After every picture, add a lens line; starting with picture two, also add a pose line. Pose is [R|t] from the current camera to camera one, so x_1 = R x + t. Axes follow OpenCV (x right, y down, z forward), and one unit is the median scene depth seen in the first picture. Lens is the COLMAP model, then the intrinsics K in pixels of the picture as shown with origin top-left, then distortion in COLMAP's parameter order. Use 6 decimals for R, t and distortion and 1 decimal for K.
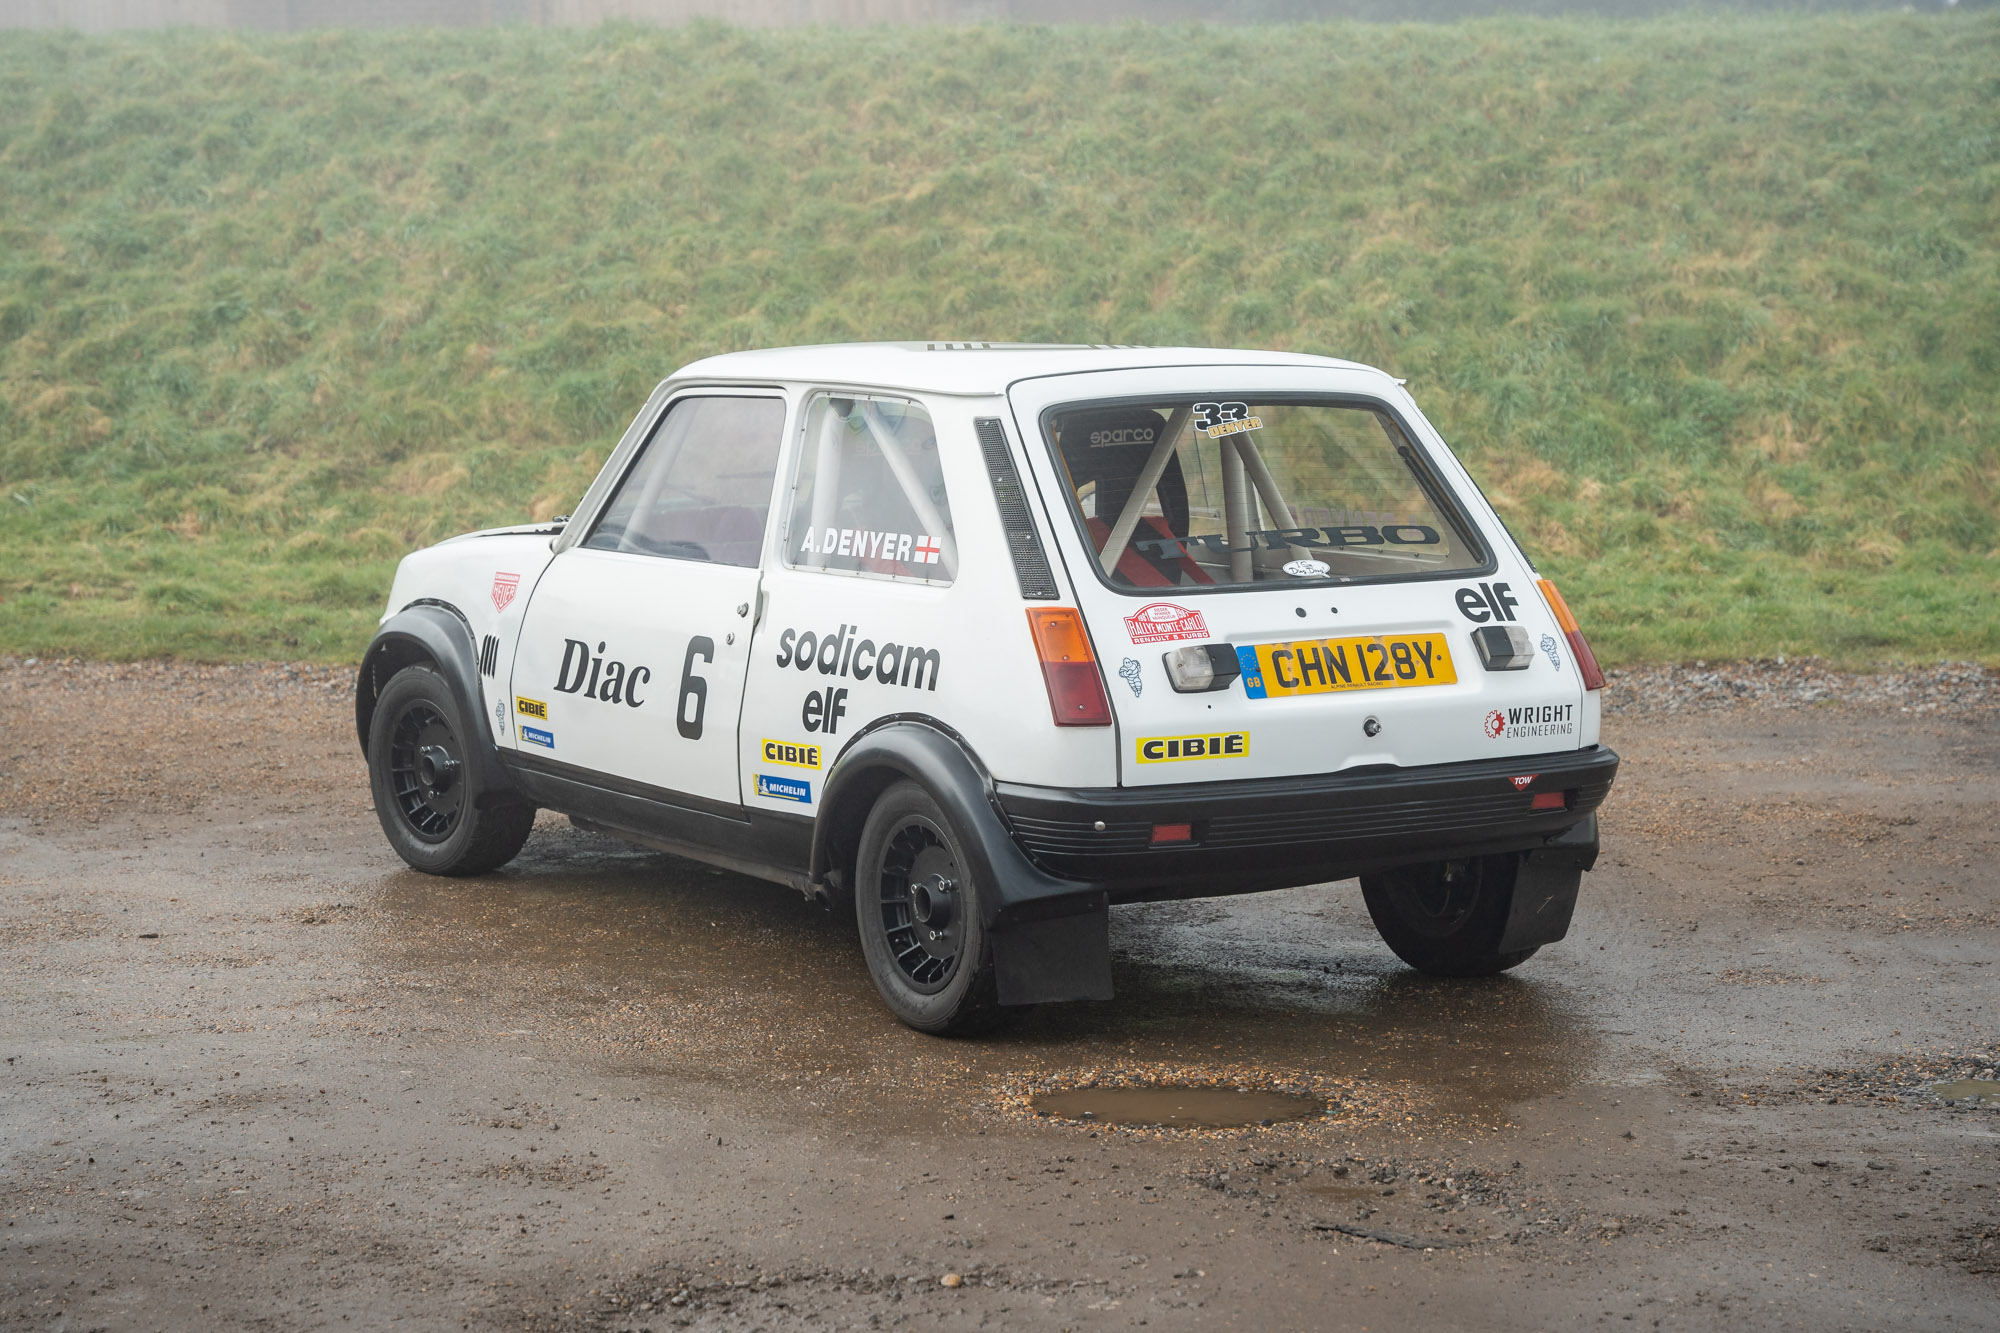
lens RADIAL K [[3903.6, 0, 990.5], [0, 3903.6, 661.5], [0, 0, 1]] dist [0.202863, 0.576394]
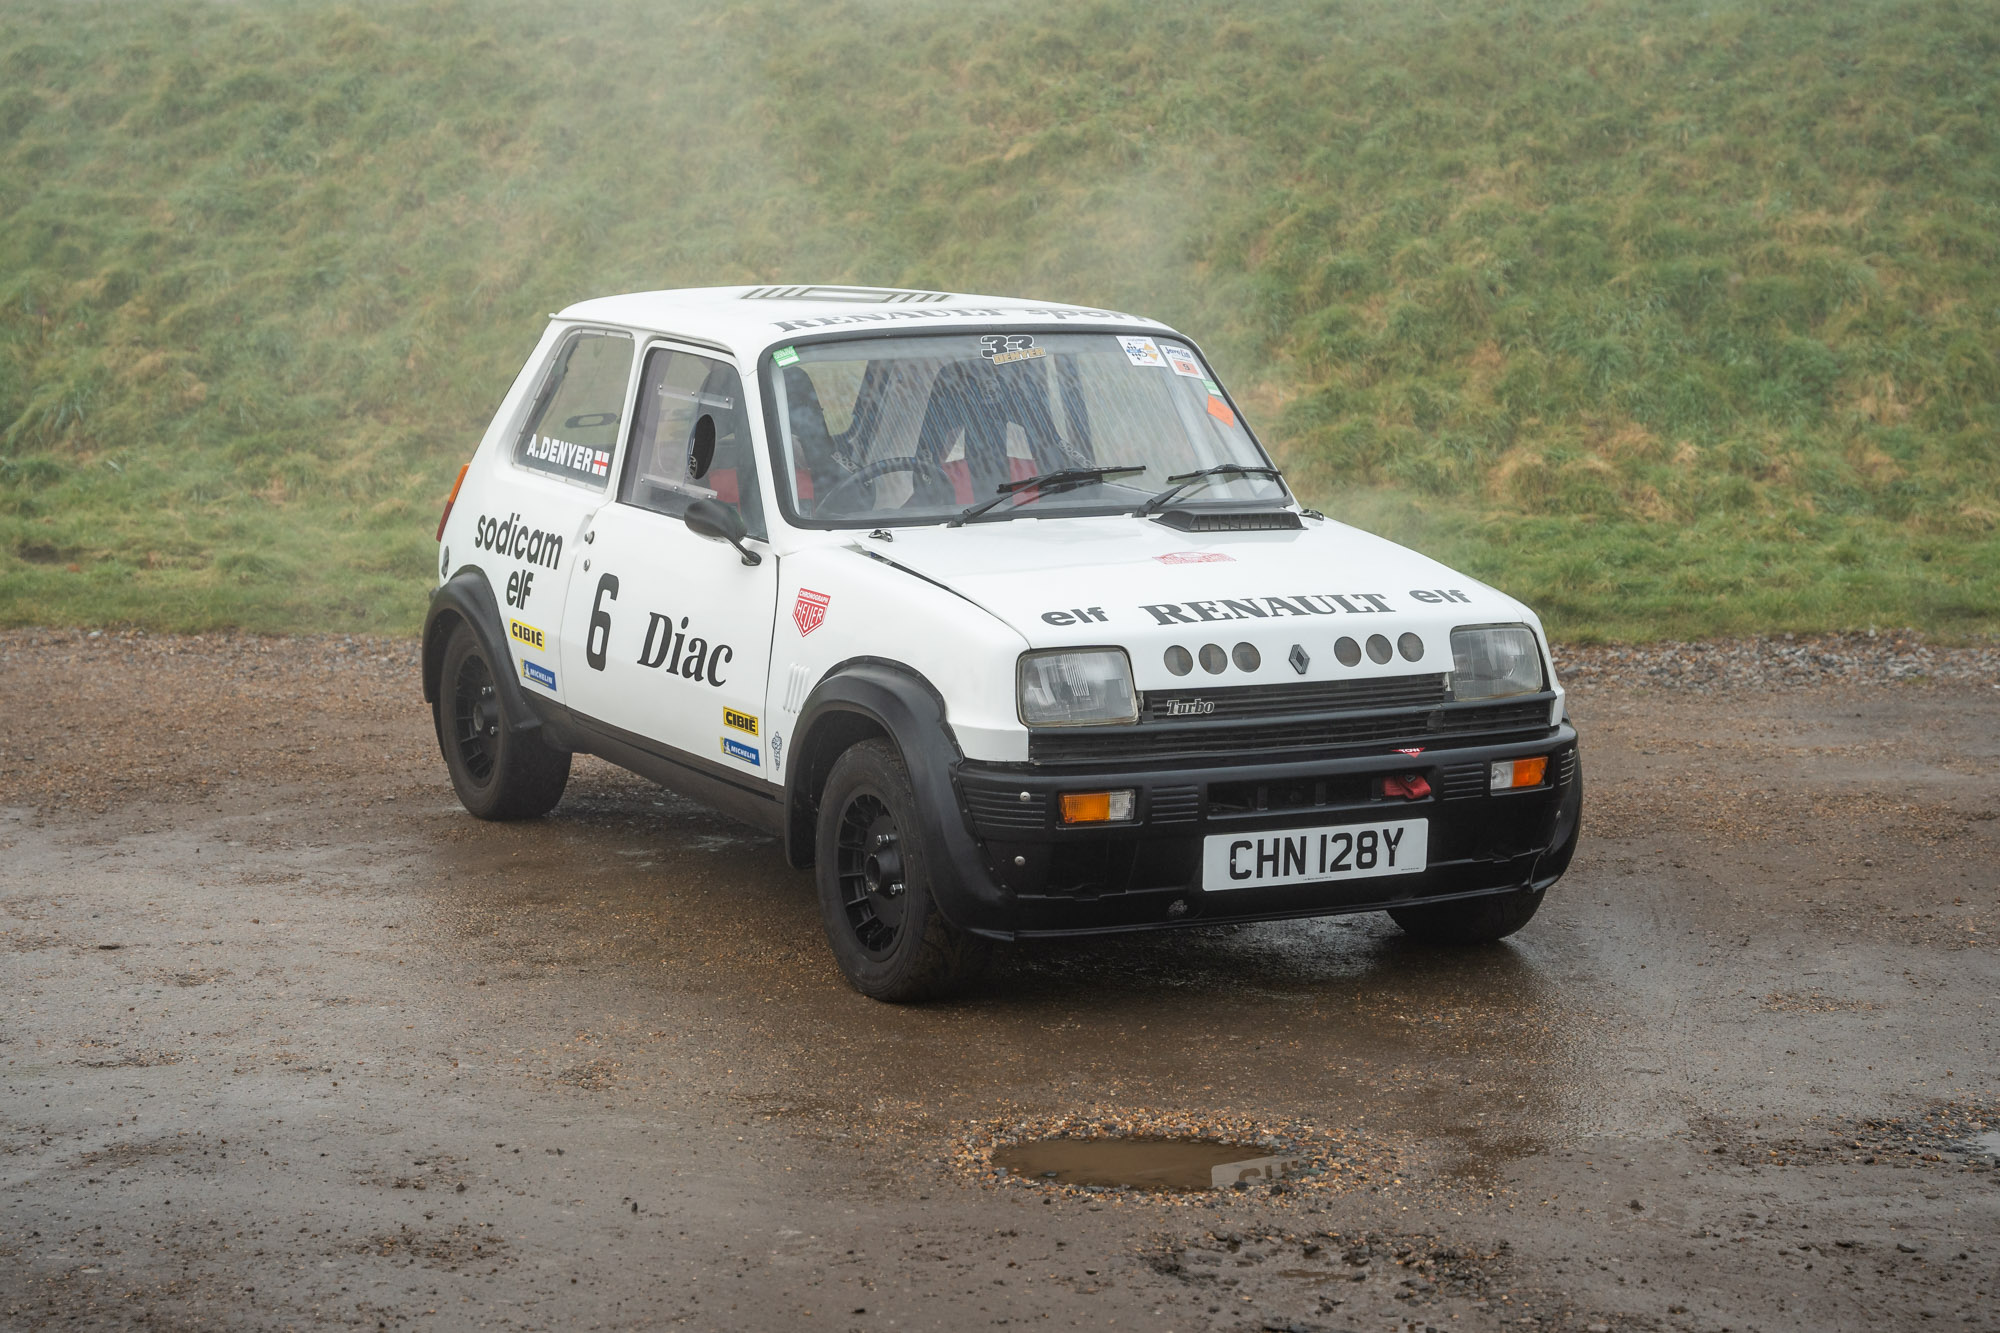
lens RADIAL K [[3716.1, 0, 1013.2], [0, 3716.1, 649.2], [0, 0, 1]] dist [0.153751, 0.356473]
pose [[0.999170, 0.000315, -0.040733, 0.020044], [0.000288, 0.999890, 0.014803, -0.007561], [0.040733, -0.014802, 0.999060, 0.050306]]
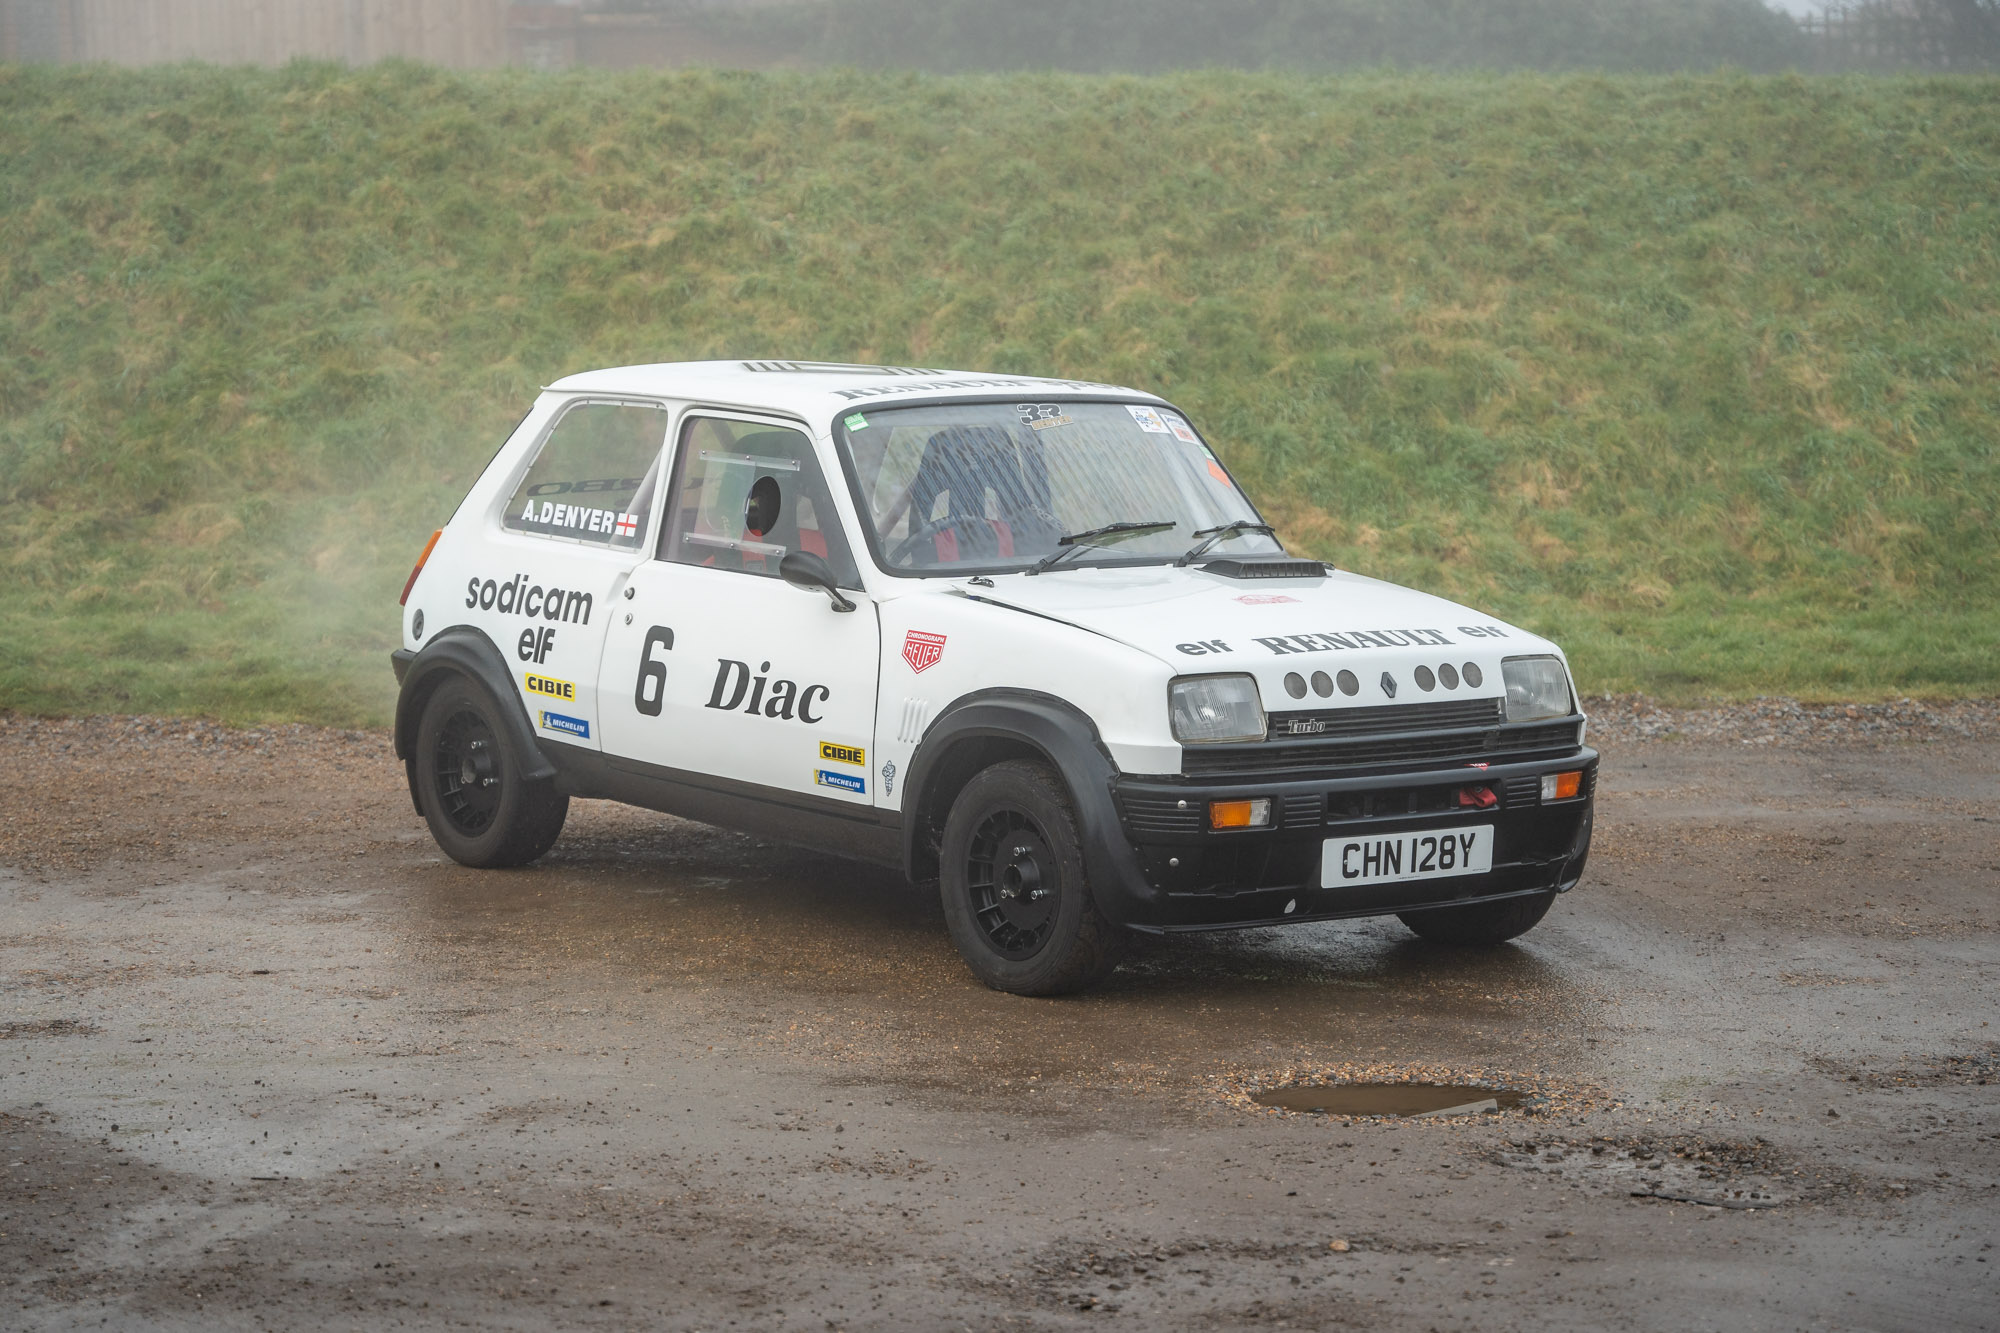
lens RADIAL K [[4093.7, 0, 984.7], [0, 4093.7, 675.9], [0, 0, 1]] dist [0.201555, 0.564148]
pose [[0.990350, -0.009930, 0.138235, -0.084075], [0.011685, 0.999861, -0.011888, 0.003816], [-0.138098, 0.013388, 0.990328, -0.037992]]
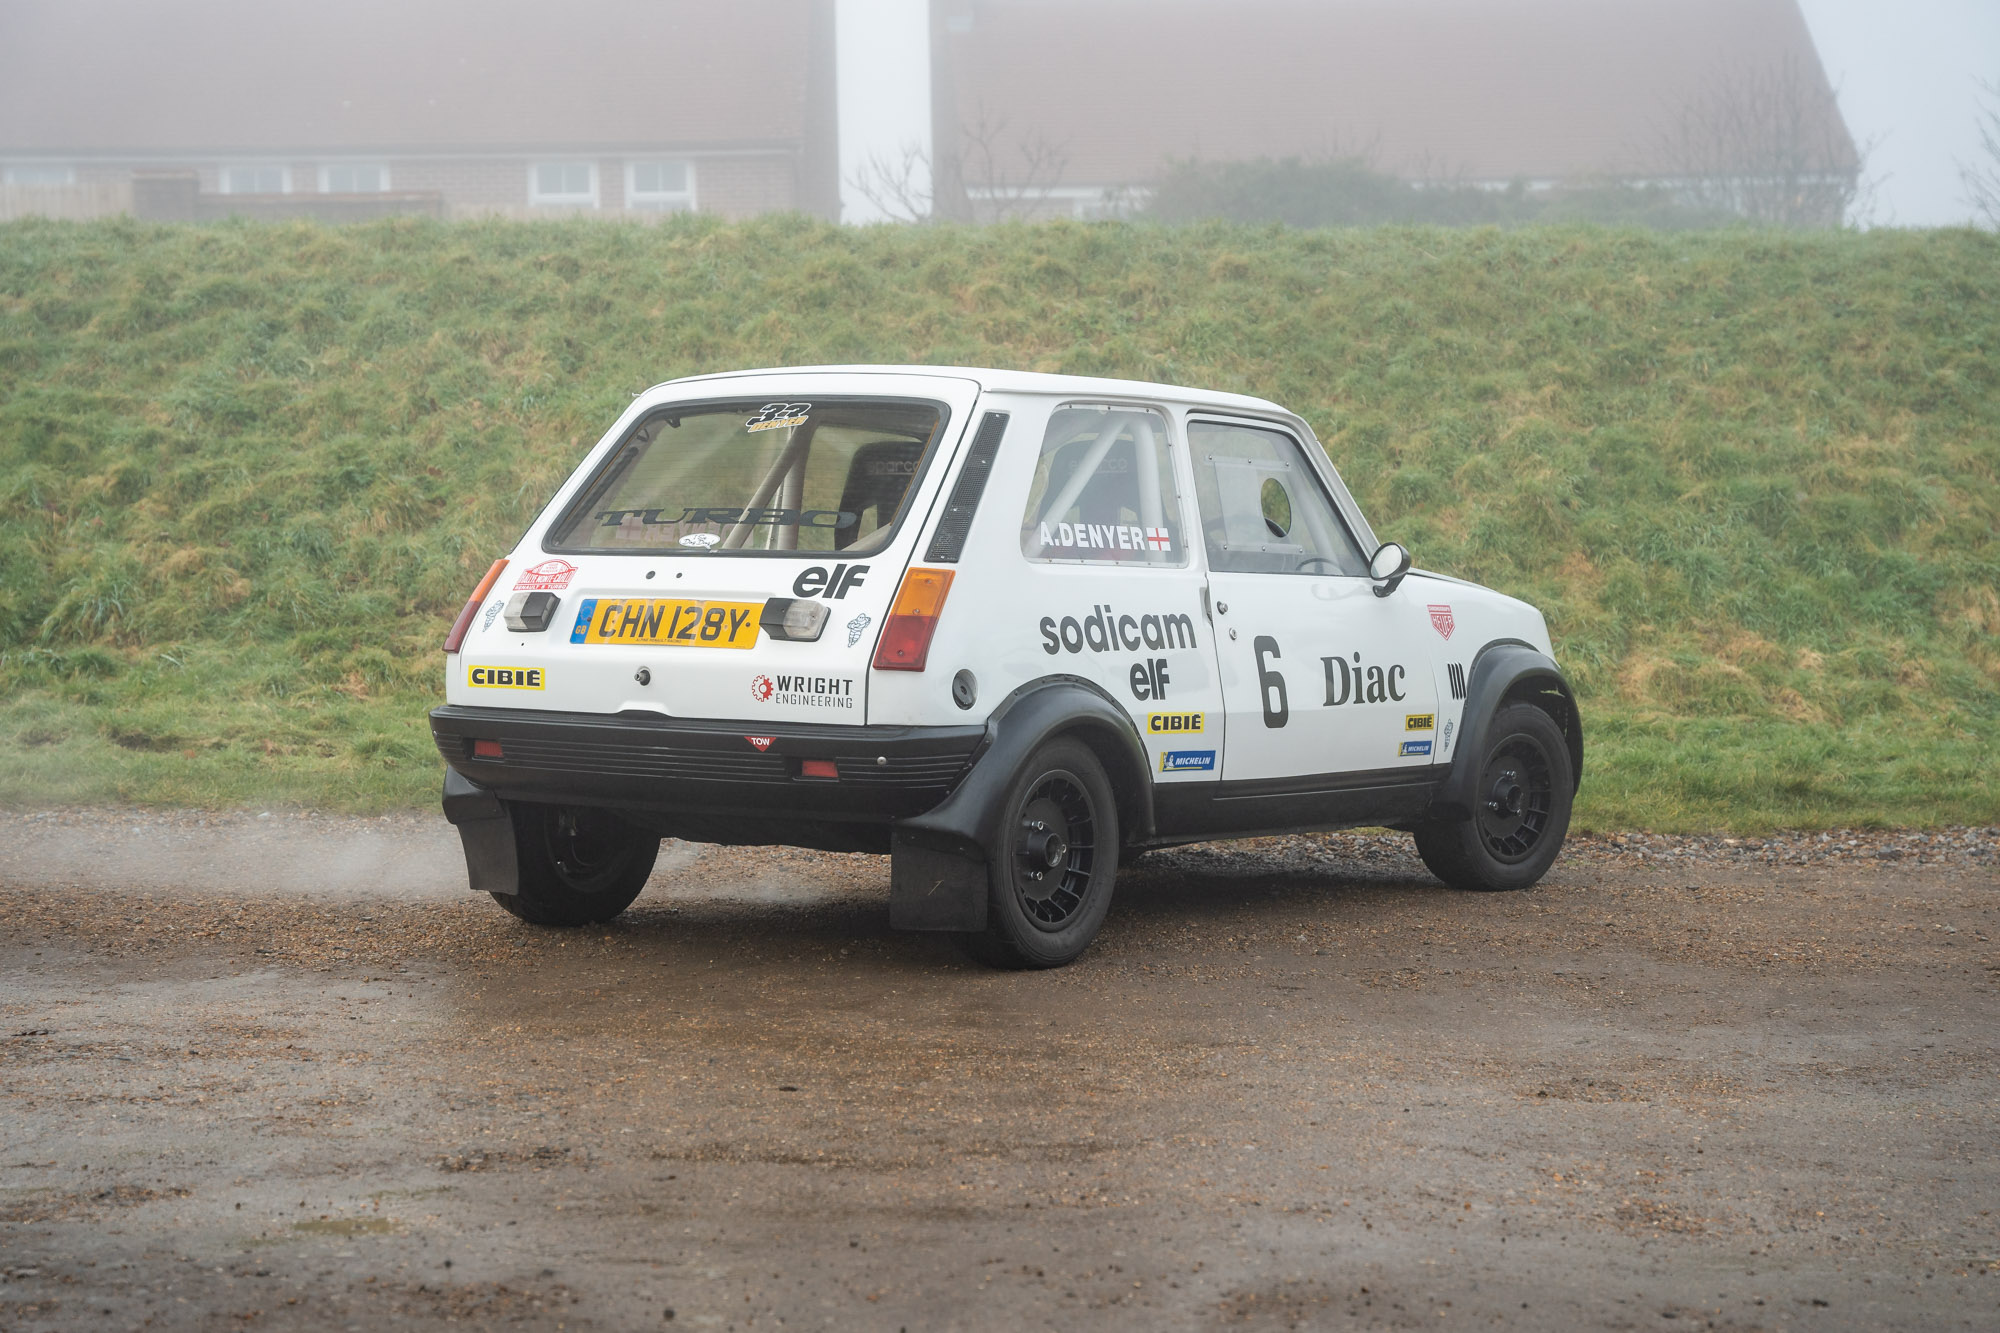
lens RADIAL K [[3406.0, 0, 1020.4], [0, 3406.0, 681.4], [0, 0, 1]] dist [0.135297, 0.370760]
pose [[0.994957, 0.006274, 0.100103, -0.113326], [0.000490, 0.997726, -0.067401, 0.016863], [-0.100298, 0.067110, 0.992692, 0.157830]]
